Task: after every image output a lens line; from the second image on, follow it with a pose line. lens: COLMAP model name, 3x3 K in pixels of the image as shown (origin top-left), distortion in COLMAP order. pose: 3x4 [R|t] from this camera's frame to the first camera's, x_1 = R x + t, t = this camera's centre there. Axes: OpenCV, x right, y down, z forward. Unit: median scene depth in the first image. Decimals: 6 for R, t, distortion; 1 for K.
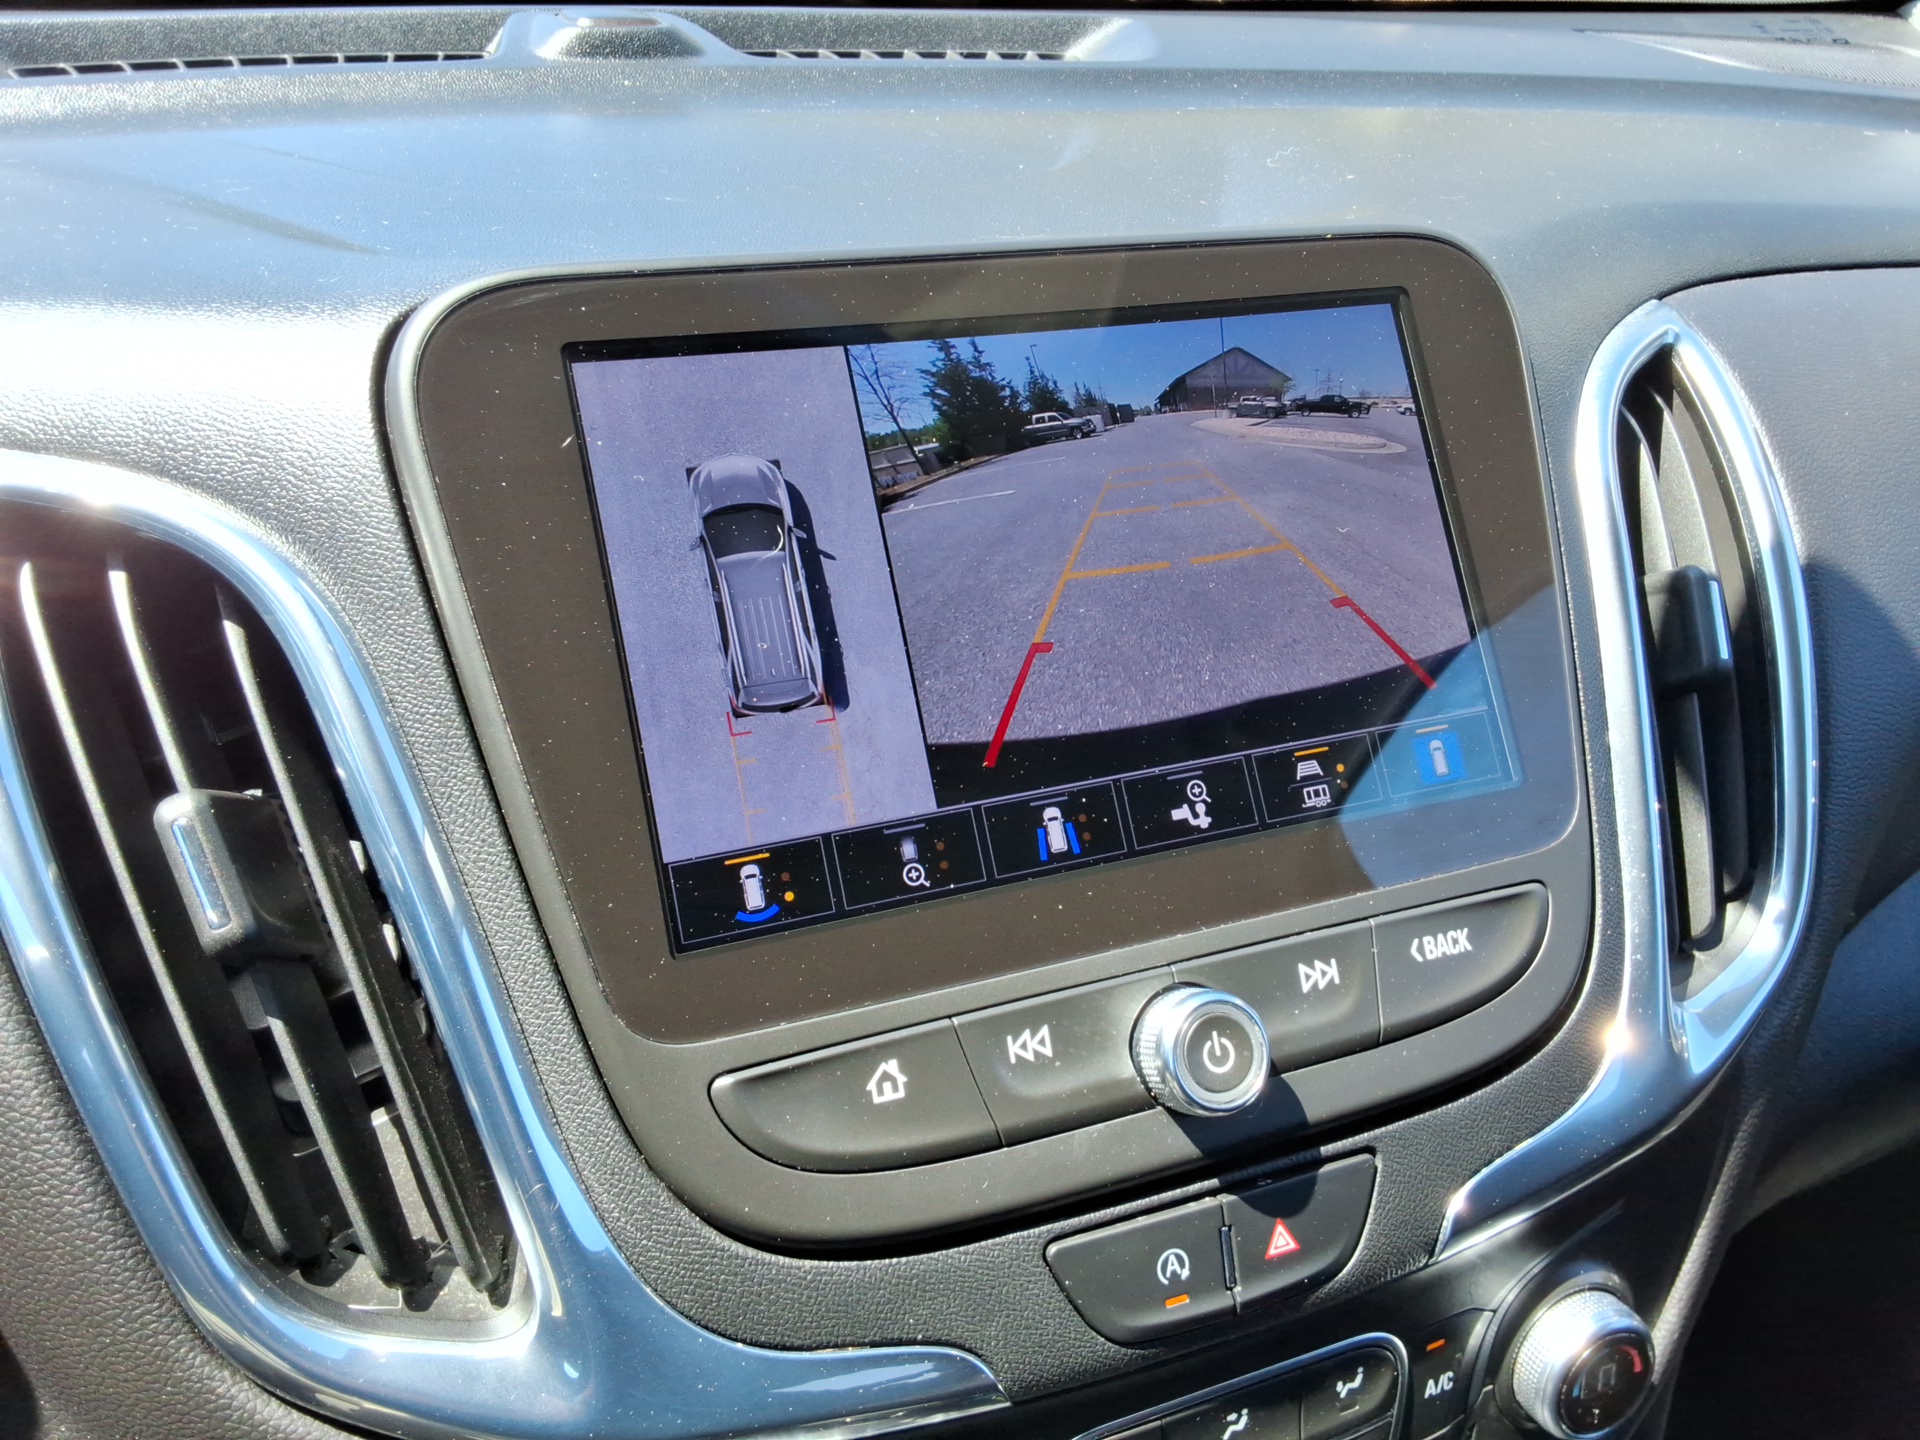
lens RADIAL K [[1532.2, 0, 965.8], [0, 1532.2, 682.3], [0, 0, 1]] dist [0.101692, -0.158610]
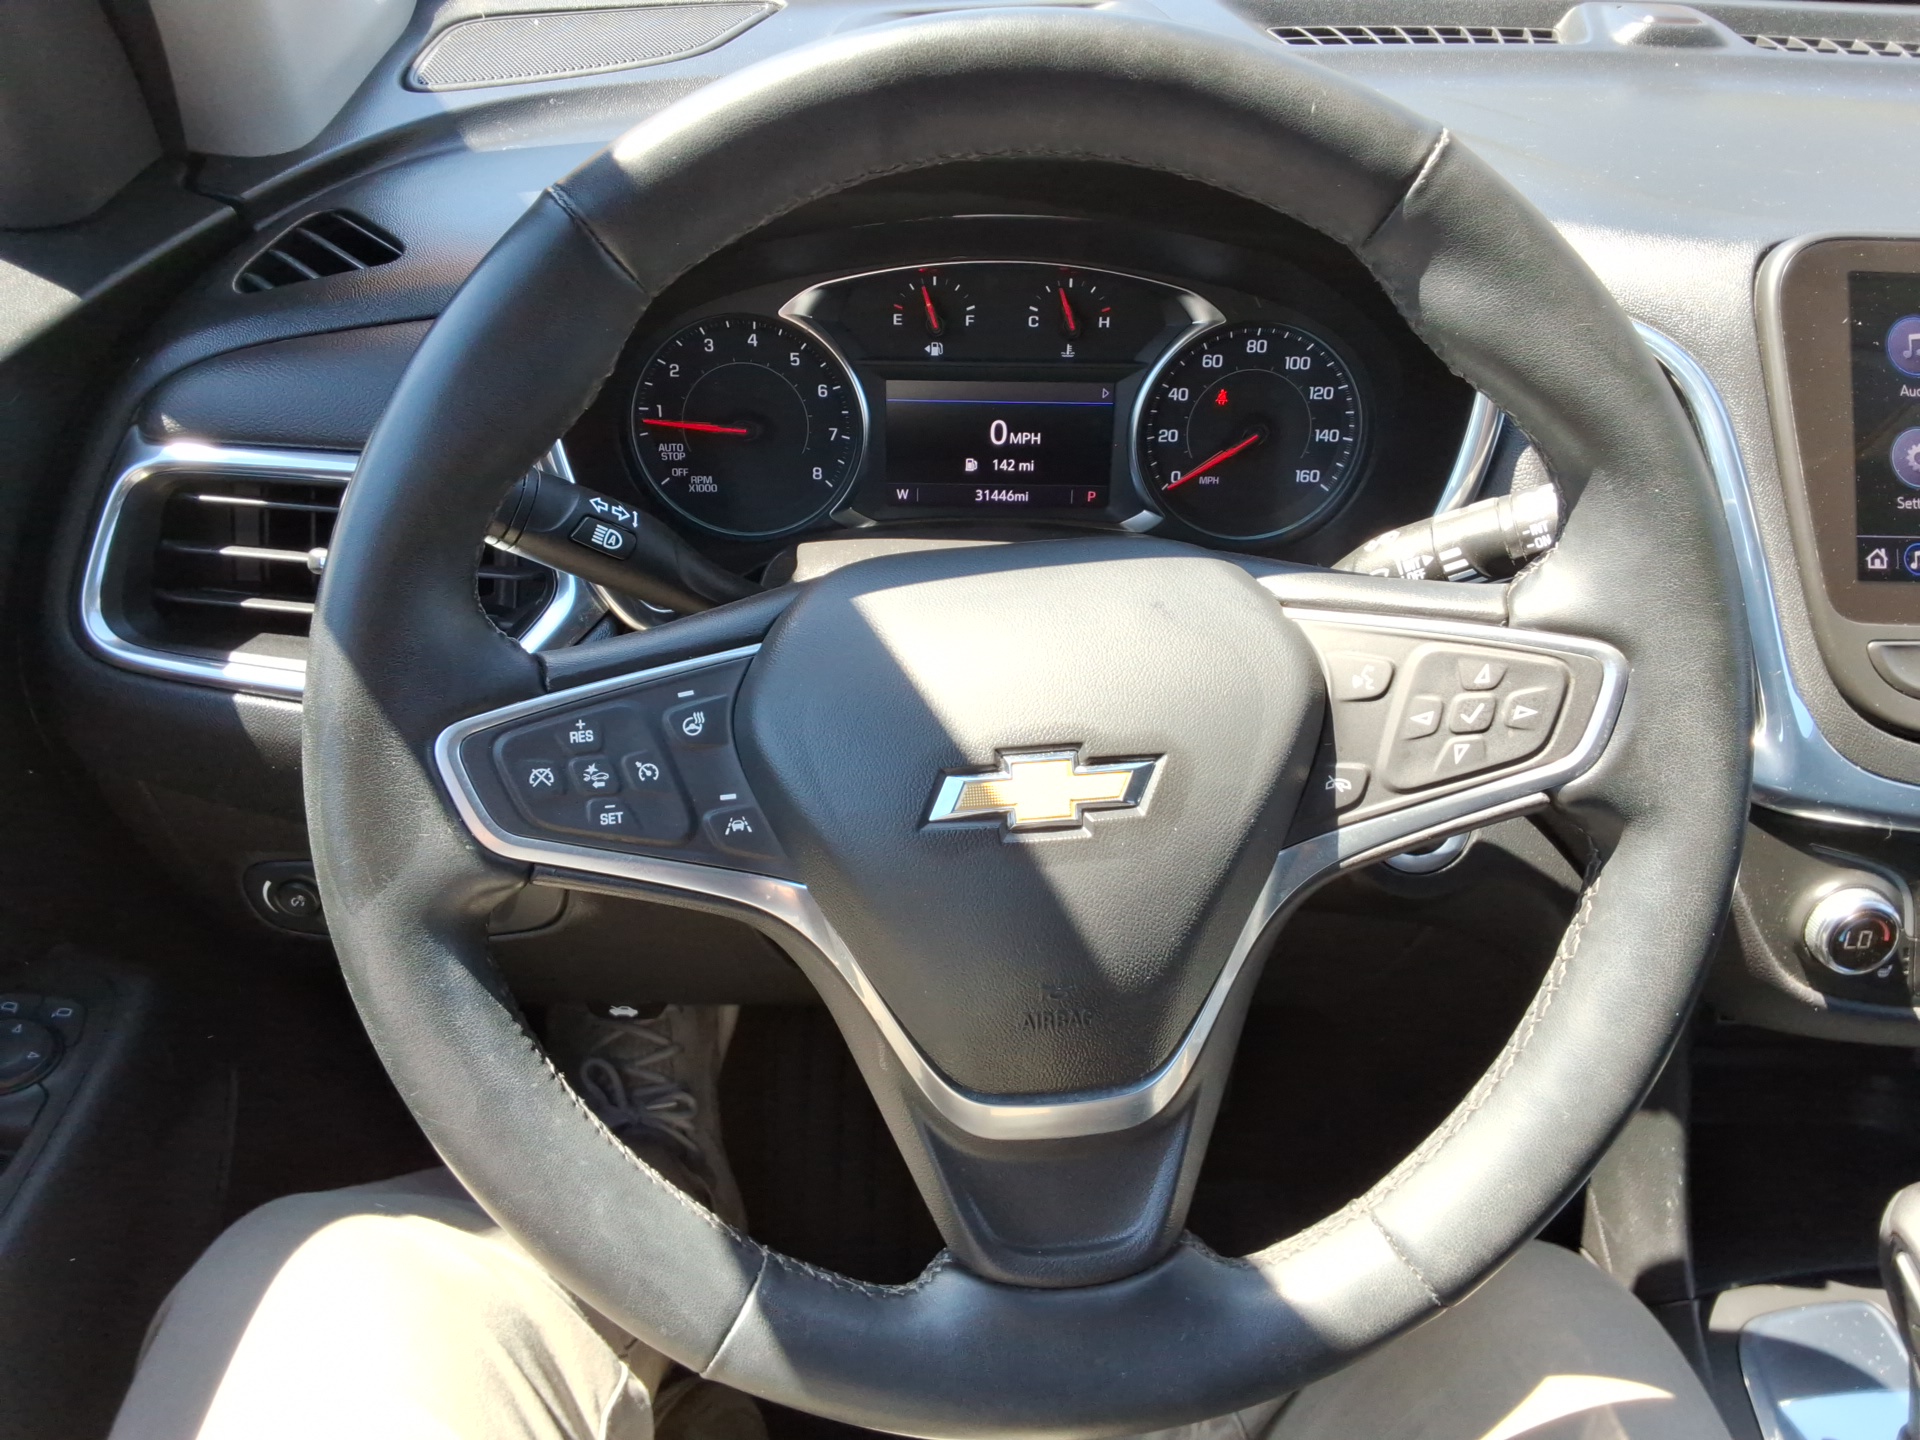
lens RADIAL K [[1532.2, 0, 972.4], [0, 1532.2, 715.1], [0, 0, 1]] dist [0.101692, -0.158610]
pose [[0.936738, 0.189416, -0.294352, -0.579849], [-0.160197, 0.979687, 0.120621, 0.260660], [0.311221, -0.065836, 0.948054, -1.195179]]
